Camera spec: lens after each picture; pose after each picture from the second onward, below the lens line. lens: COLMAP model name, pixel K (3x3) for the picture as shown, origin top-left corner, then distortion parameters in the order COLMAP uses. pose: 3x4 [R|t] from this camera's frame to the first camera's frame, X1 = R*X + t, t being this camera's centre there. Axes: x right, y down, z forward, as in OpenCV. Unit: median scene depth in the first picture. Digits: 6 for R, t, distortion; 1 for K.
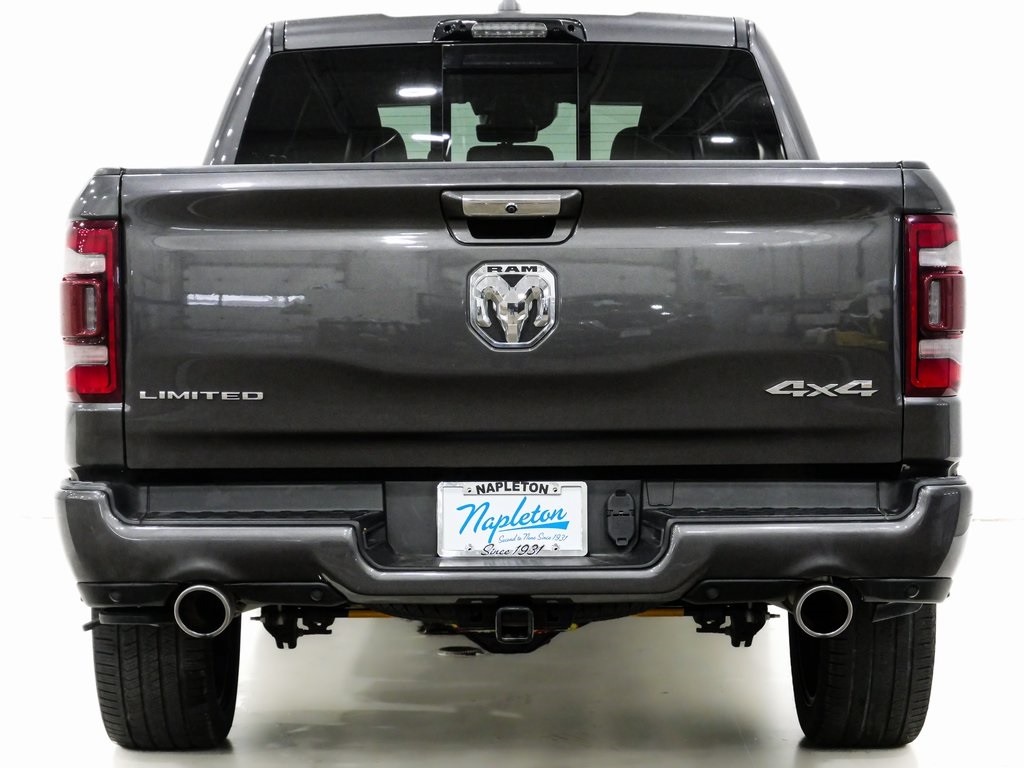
lens RADIAL K [[2435.9, 0, 513.7], [0, 2435.9, 378.6], [0, 0, 1]] dist [0.014042, 0.000000]
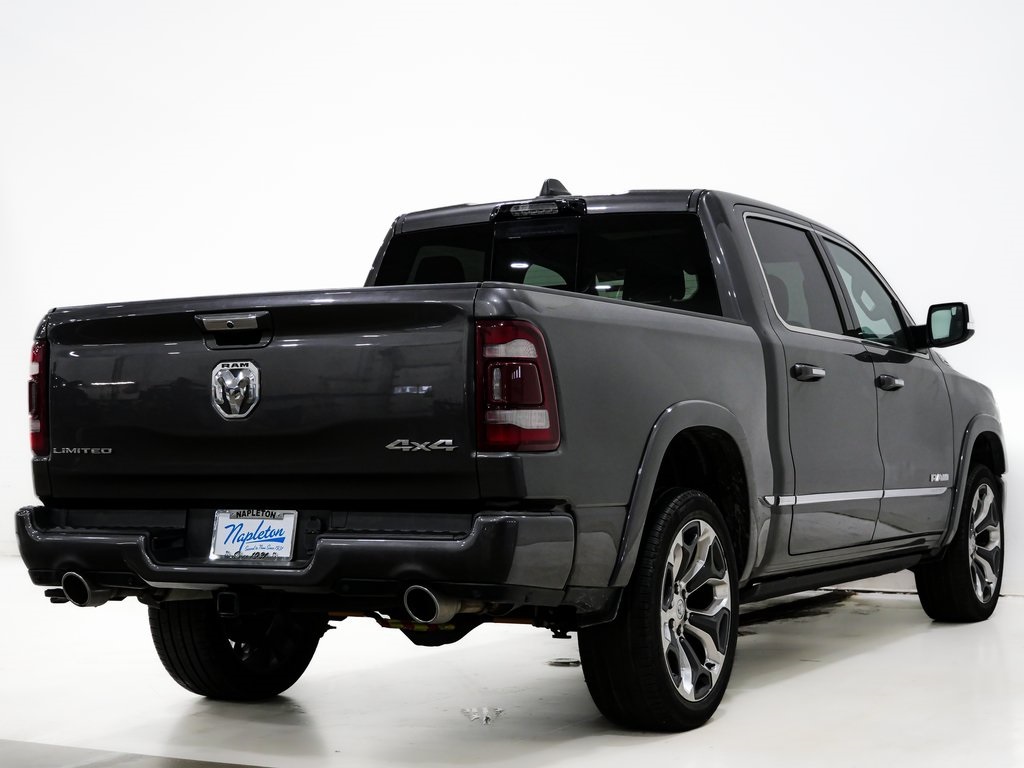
lens RADIAL K [[1932.1, 0, 510.9], [0, 1932.1, 388.2], [0, 0, 1]] dist [0.017144, 0.000000]
pose [[0.877222, -0.017079, -0.479781, 0.709181], [-0.015803, 0.997798, -0.064414, 0.042361], [0.479825, 0.064087, 0.875020, 0.043002]]
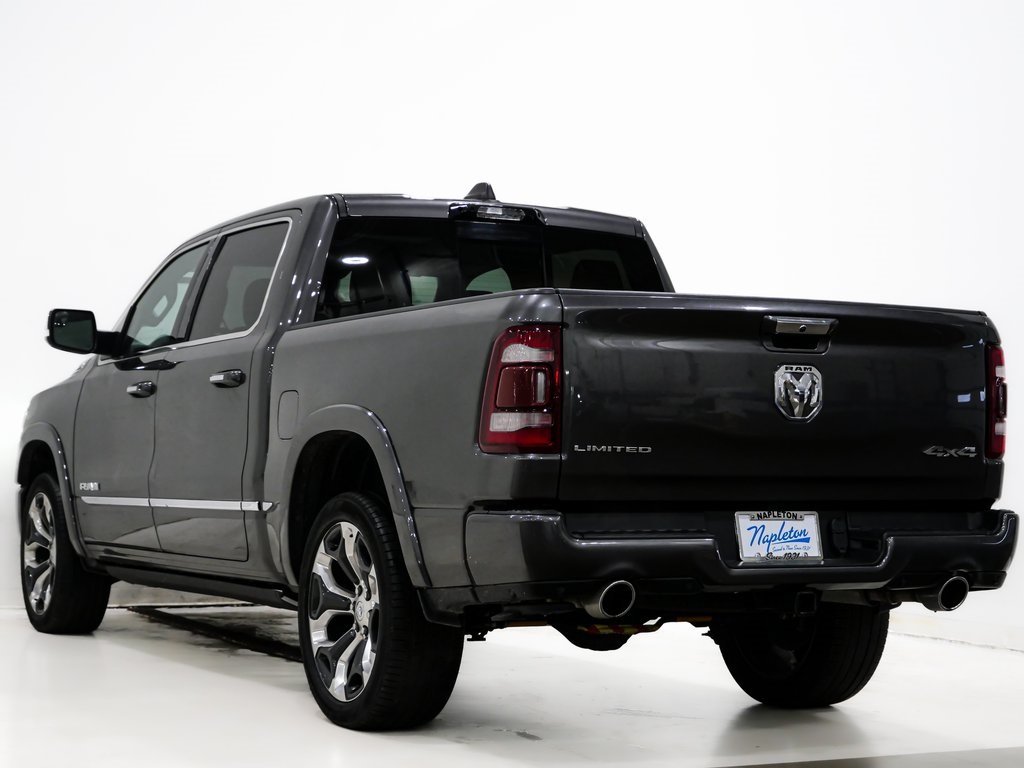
lens RADIAL K [[2094.0, 0, 510.9], [0, 2094.0, 385.6], [0, 0, 1]] dist [0.011959, 0.000000]
pose [[0.881939, 0.032069, 0.470270, -0.764692], [0.004609, 0.997048, -0.076637, 0.064136], [-0.471340, 0.069757, 0.879189, -0.063176]]
